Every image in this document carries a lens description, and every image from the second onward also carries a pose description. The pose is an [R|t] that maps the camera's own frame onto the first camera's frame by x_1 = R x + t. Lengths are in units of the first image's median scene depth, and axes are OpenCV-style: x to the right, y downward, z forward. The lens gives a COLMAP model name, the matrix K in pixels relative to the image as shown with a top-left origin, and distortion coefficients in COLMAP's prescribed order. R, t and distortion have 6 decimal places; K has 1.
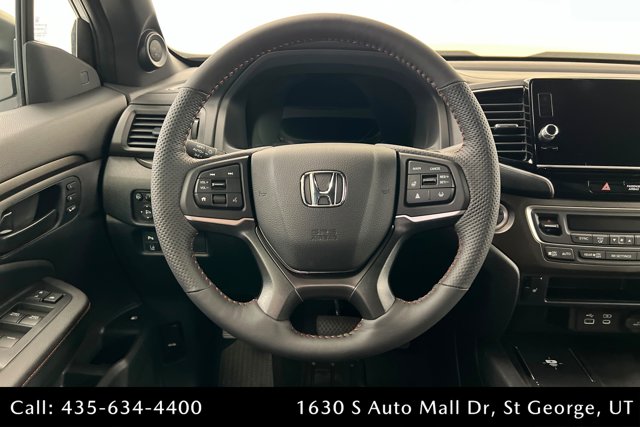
lens RADIAL K [[500.5, 0, 320.2], [0, 500.5, 213.1], [0, 0, 1]] dist [0.050003, -0.003073]
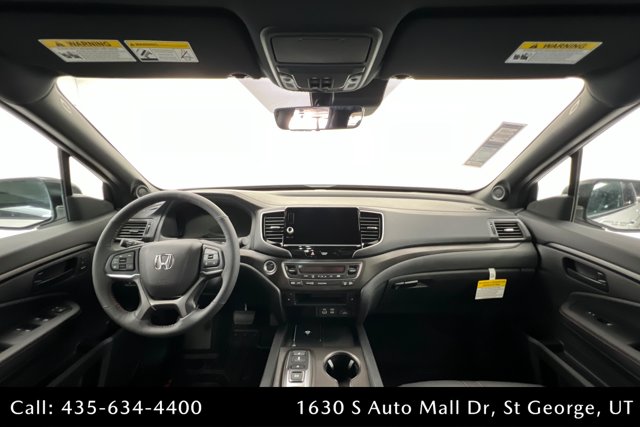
lens RADIAL K [[260.7, 0, 319.8], [0, 260.7, 214.3], [0, 0, 1]] dist [-0.000304, 0.000207]
pose [[0.999358, -0.018056, 0.030930, 0.556424], [0.022024, 0.990848, -0.133176, -0.069562], [-0.028242, 0.133772, 0.990610, -0.216166]]
